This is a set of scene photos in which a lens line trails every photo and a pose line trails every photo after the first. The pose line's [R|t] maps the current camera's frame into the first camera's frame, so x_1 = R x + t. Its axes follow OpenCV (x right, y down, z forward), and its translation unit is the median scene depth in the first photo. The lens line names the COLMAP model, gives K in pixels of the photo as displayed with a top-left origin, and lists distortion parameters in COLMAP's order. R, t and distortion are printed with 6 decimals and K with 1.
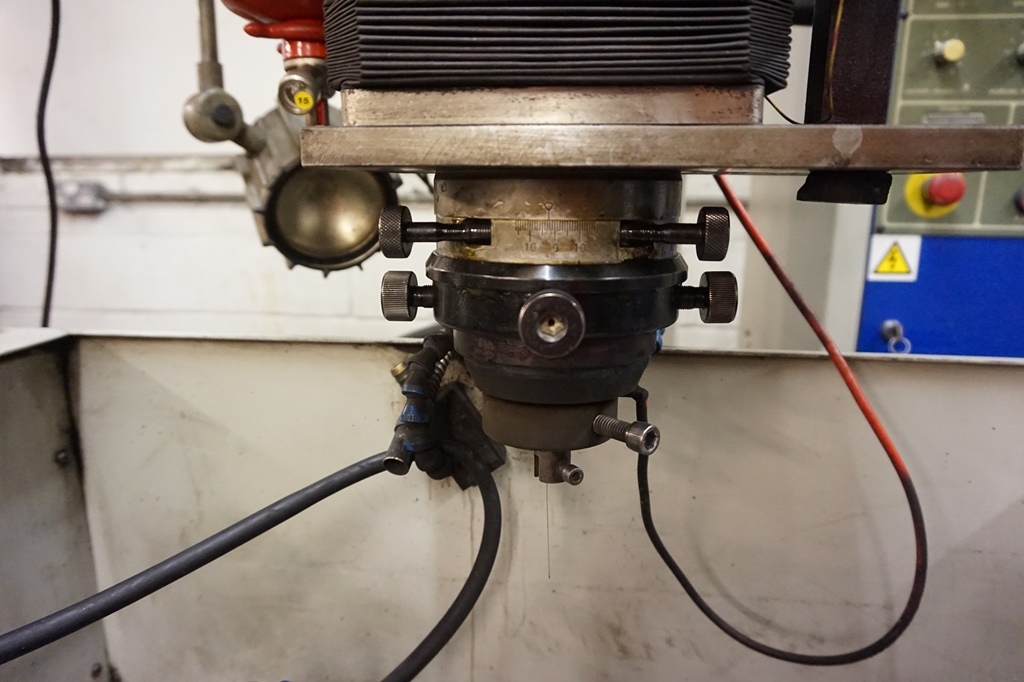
lens RADIAL K [[700.7, 0, 512.0], [0, 700.7, 341.0], [0, 0, 1]] dist [-0.028054, -0.000175]
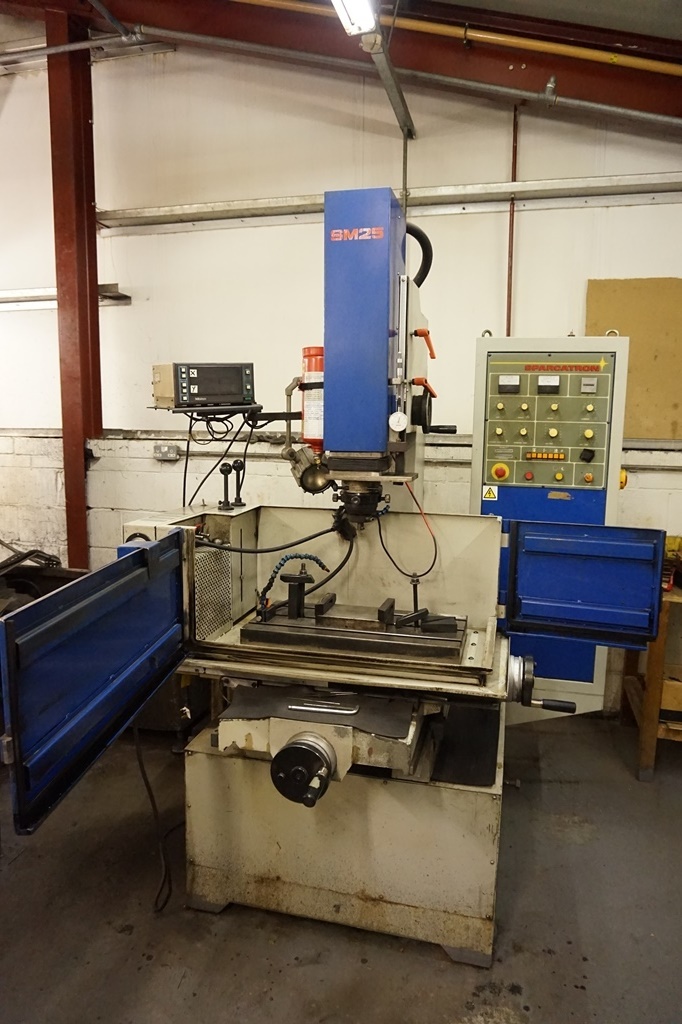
lens RADIAL K [[700.7, 0, 340.6], [0, 700.7, 497.1], [0, 0, 1]] dist [-0.028054, -0.000175]
pose [[0.991473, 0.021861, -0.128465, 0.436400], [-0.034678, 0.994543, -0.098399, 0.346316], [0.125613, 0.102015, 0.986820, -3.278802]]
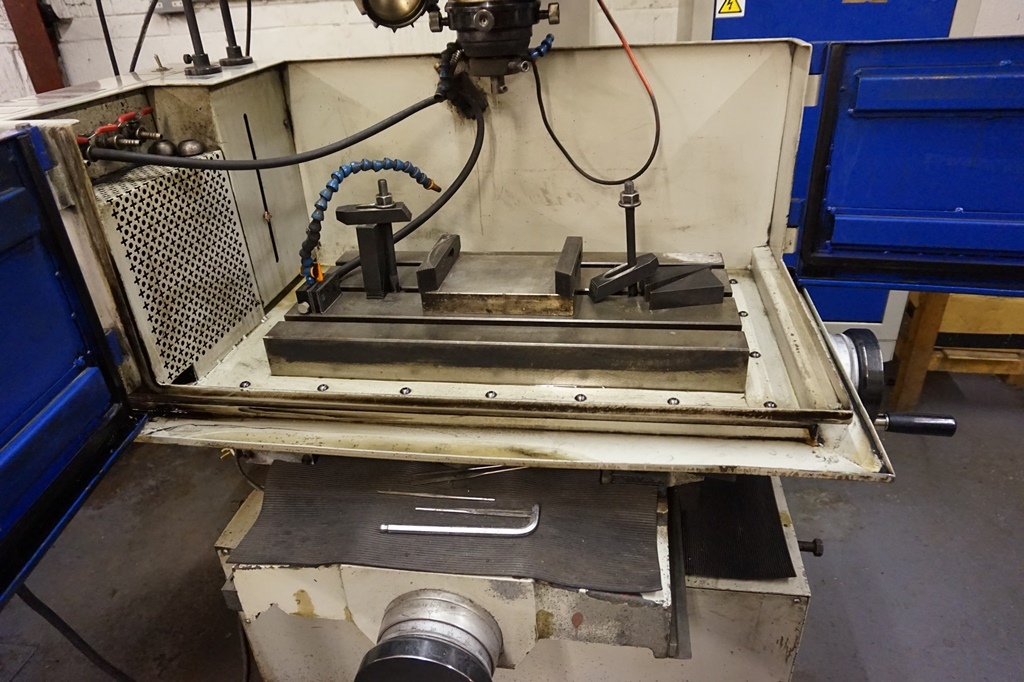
lens RADIAL K [[705.1, 0, 508.3], [0, 705.1, 339.7], [0, 0, 1]] dist [-0.019511, 0.001422]
pose [[0.997125, -0.033632, -0.067906, 0.170075], [0.050760, 0.961802, 0.269000, 0.262478], [0.056265, -0.271673, 0.960743, -1.251658]]
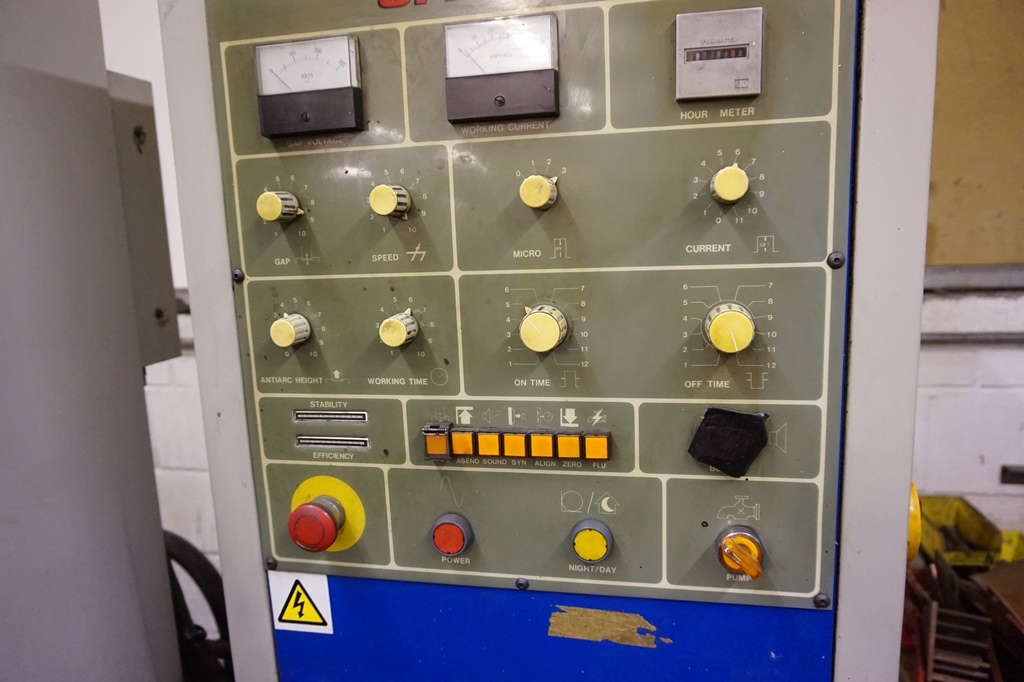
lens RADIAL K [[705.1, 0, 508.3], [0, 705.1, 339.7], [0, 0, 1]] dist [-0.019511, 0.001422]
pose [[0.993957, -0.033378, -0.104576, 1.261767], [0.026945, 0.997691, -0.062338, -0.499332], [0.106415, 0.059144, 0.992561, 0.472493]]
